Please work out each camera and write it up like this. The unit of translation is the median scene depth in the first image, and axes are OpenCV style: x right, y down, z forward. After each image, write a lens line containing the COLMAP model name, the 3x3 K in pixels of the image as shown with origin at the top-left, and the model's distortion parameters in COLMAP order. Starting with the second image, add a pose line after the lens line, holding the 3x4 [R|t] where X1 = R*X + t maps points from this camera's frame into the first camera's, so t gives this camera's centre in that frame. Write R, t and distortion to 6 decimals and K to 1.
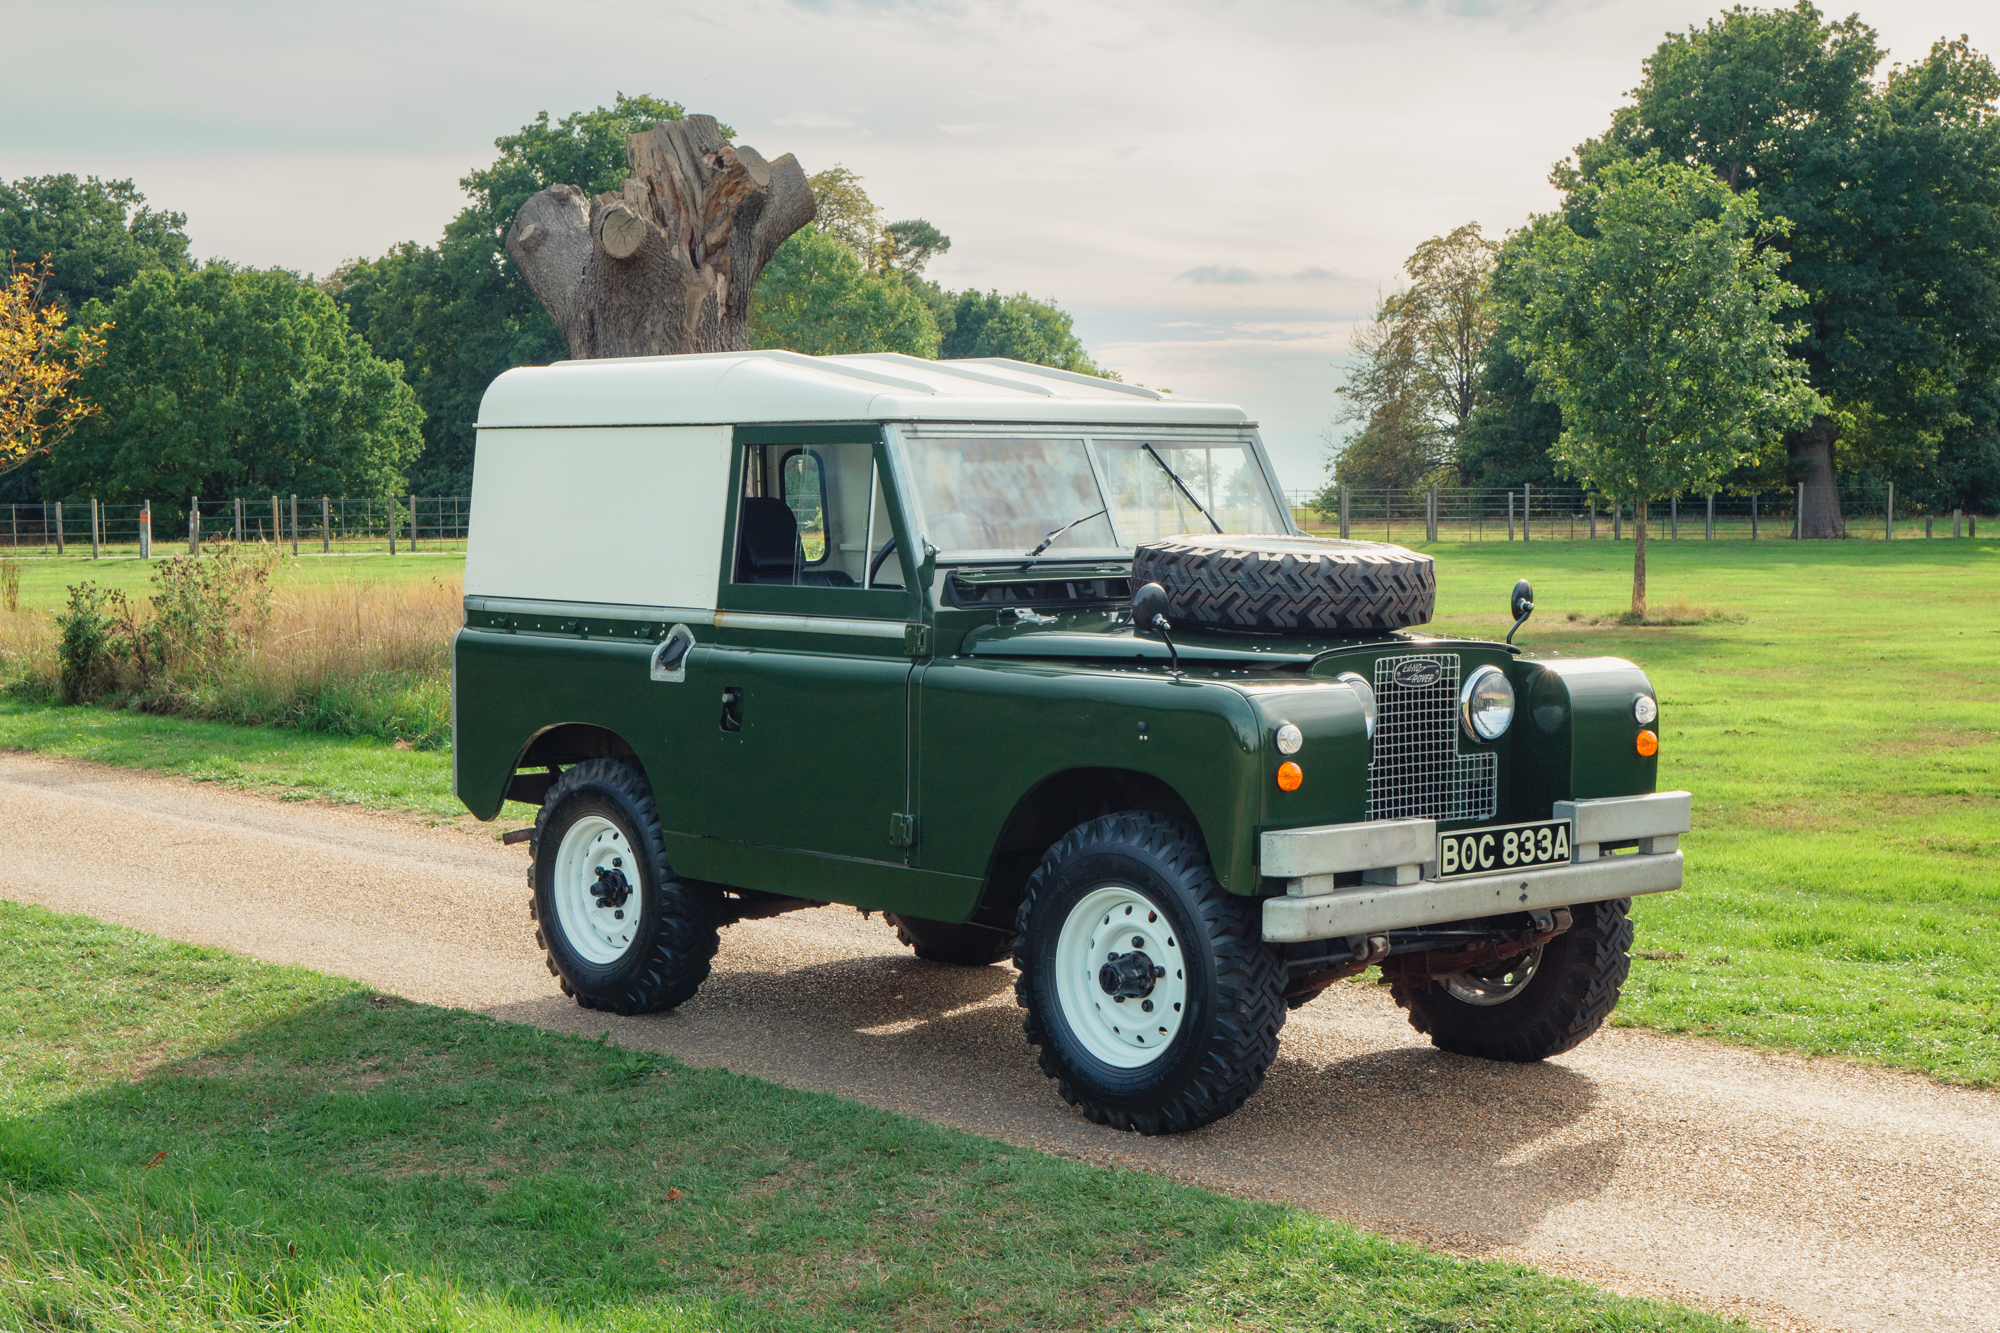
lens RADIAL K [[2985.2, 0, 996.0], [0, 2985.2, 545.4], [0, 0, 1]] dist [-0.001300, 0.145787]
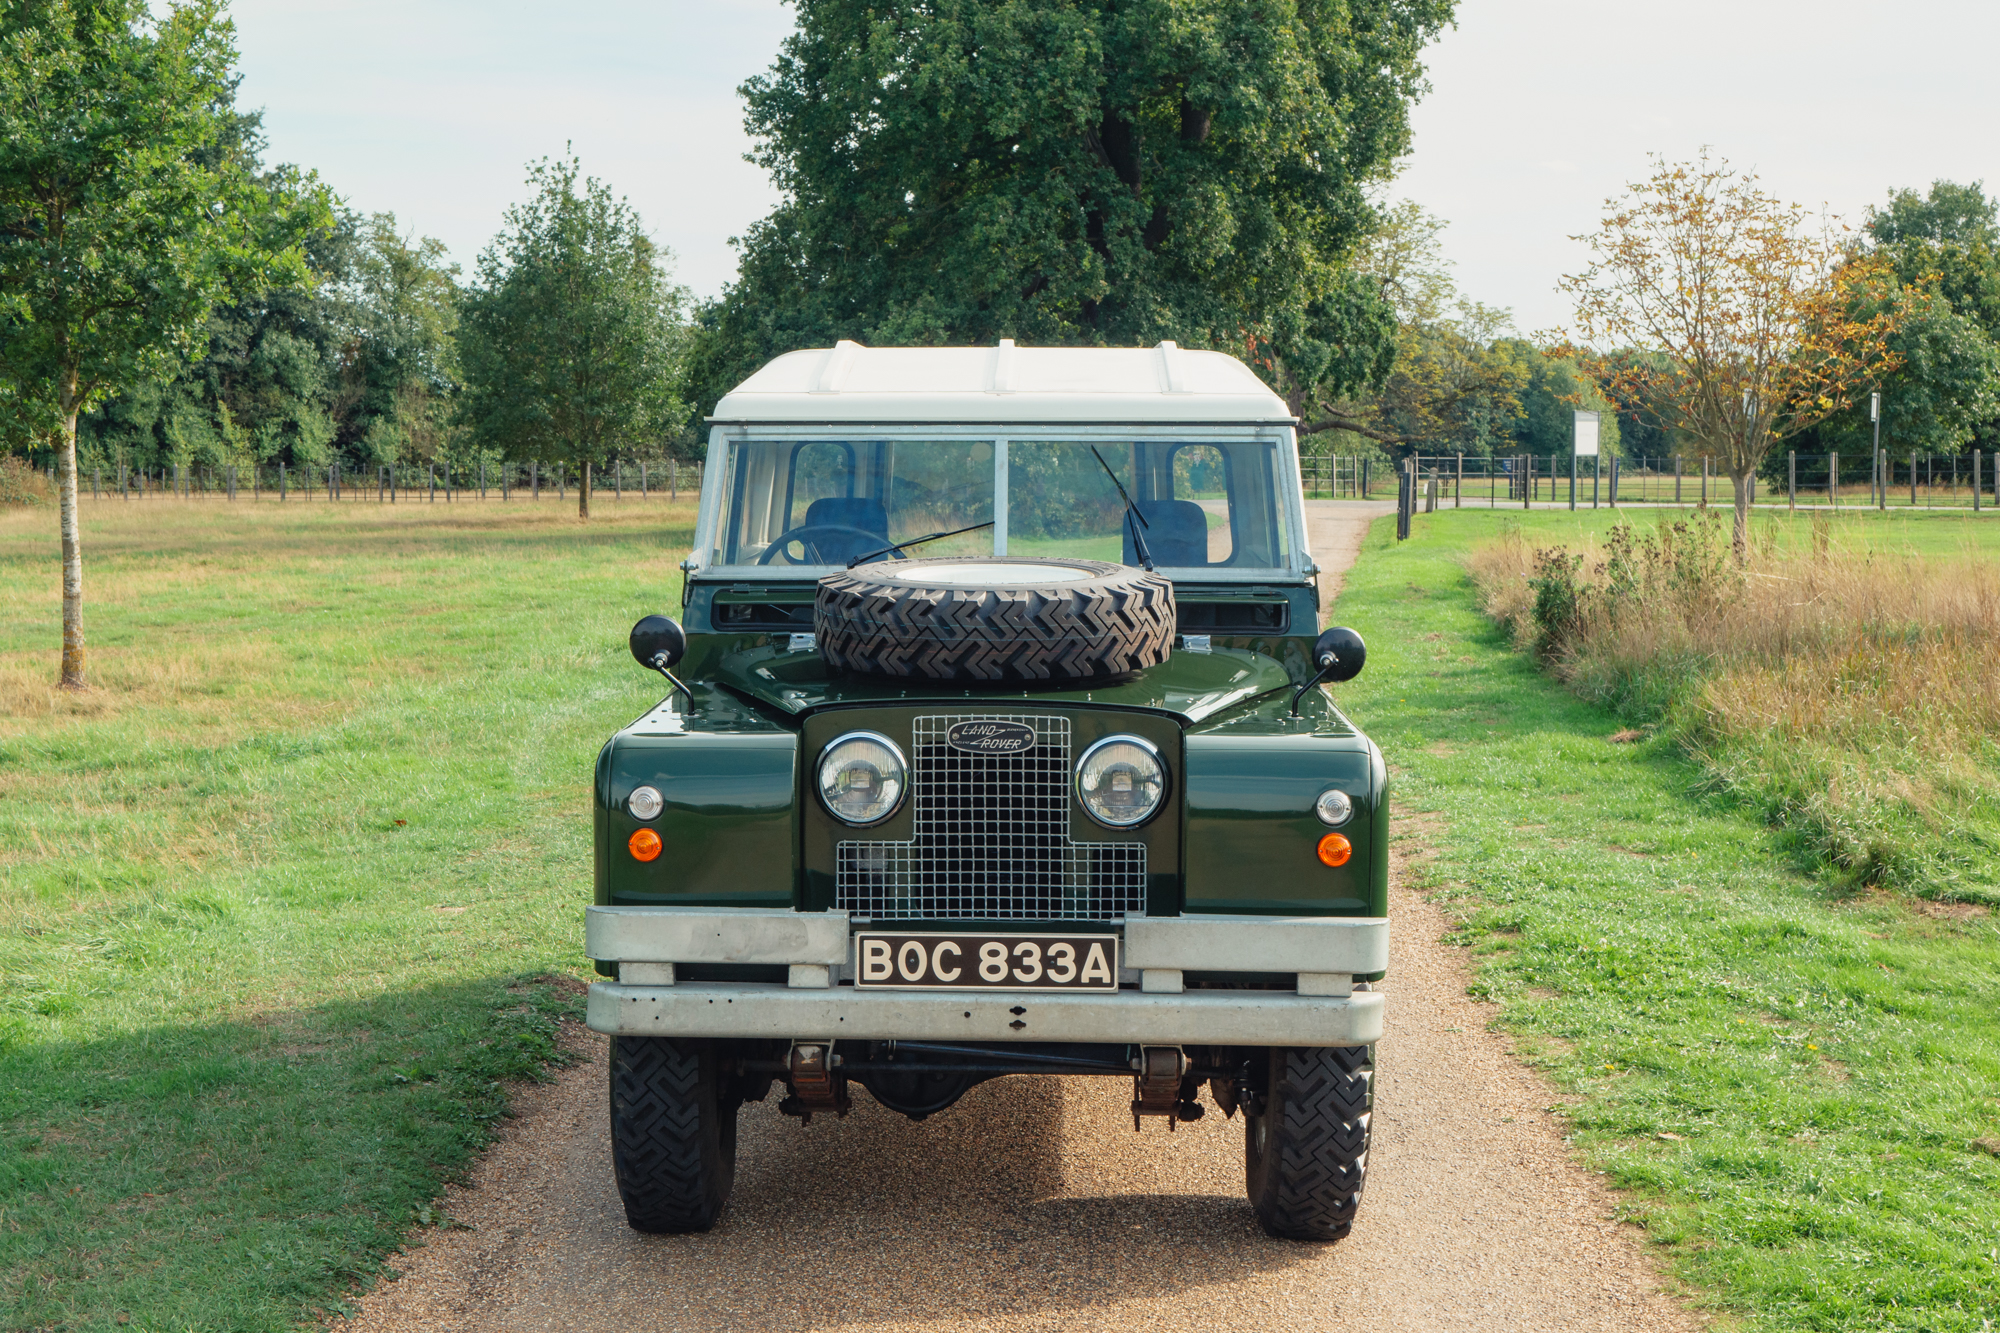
lens RADIAL K [[2987.4, 0, 989.0], [0, 2987.4, 658.8], [0, 0, 1]] dist [-0.015285, -0.000973]
pose [[0.732978, 0.054324, -0.678079, 0.582224], [-0.016163, 0.997916, 0.062477, -0.024884], [0.680060, -0.034834, 0.732328, 0.335982]]
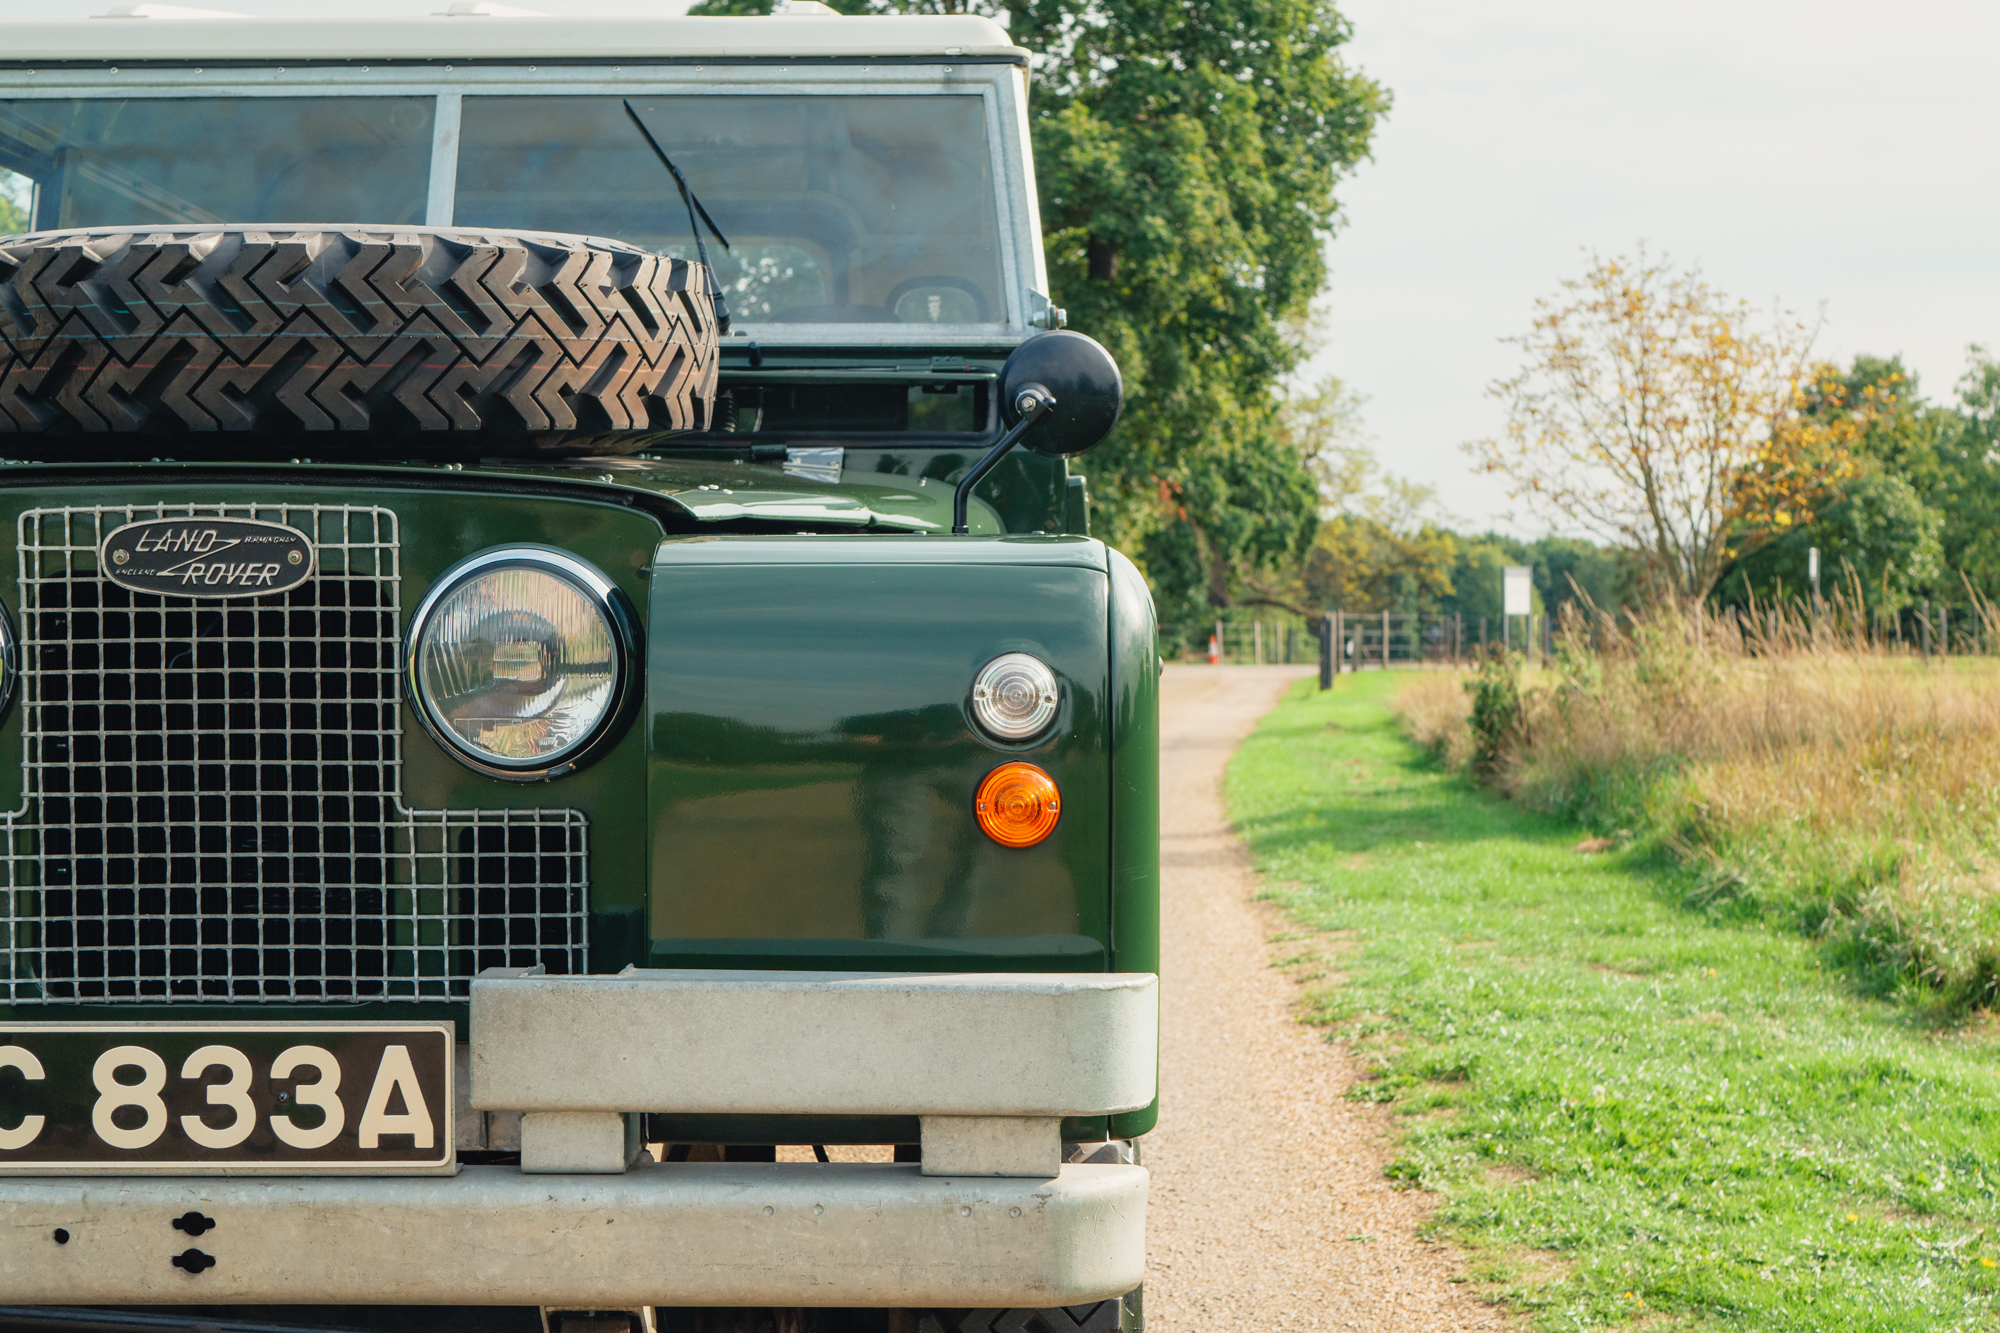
lens RADIAL K [[3008.6, 0, 1002.9], [0, 3008.6, 638.0], [0, 0, 1]] dist [-0.011319, 0.062540]
pose [[0.752196, 0.000981, -0.658939, 0.364606], [-0.007944, 0.999940, -0.007580, 0.045125], [0.658892, 0.010936, 0.752158, 0.672355]]
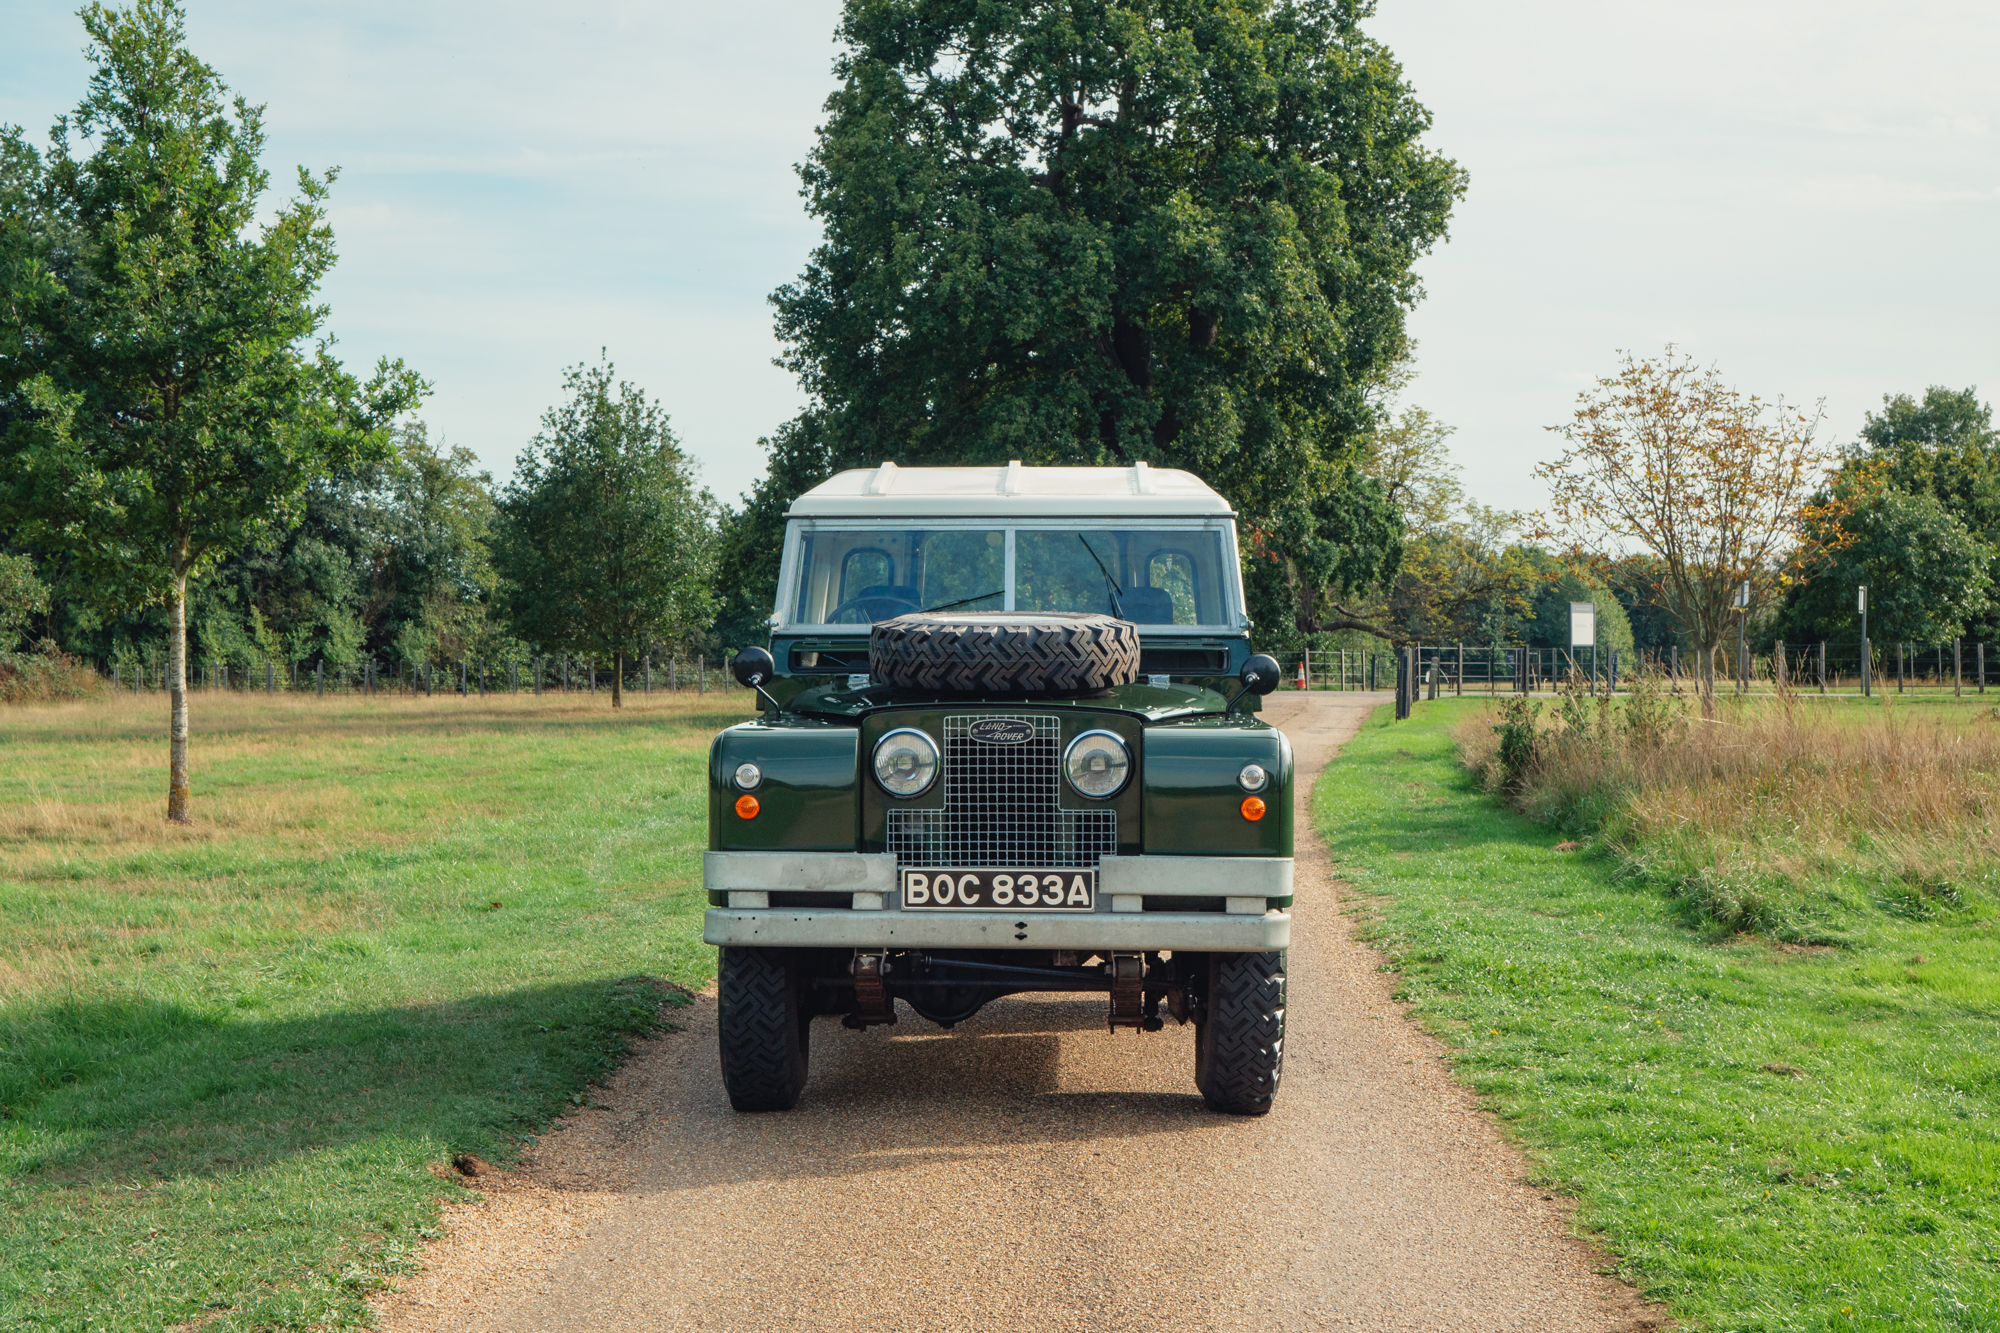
lens RADIAL K [[2958.9, 0, 1006.0], [0, 2958.9, 643.8], [0, 0, 1]] dist [-0.011101, -0.045051]
pose [[0.732471, 0.002864, -0.680792, 0.746185], [-0.014180, 0.999838, -0.011050, 0.018771], [0.680651, 0.017747, 0.732393, 0.164252]]
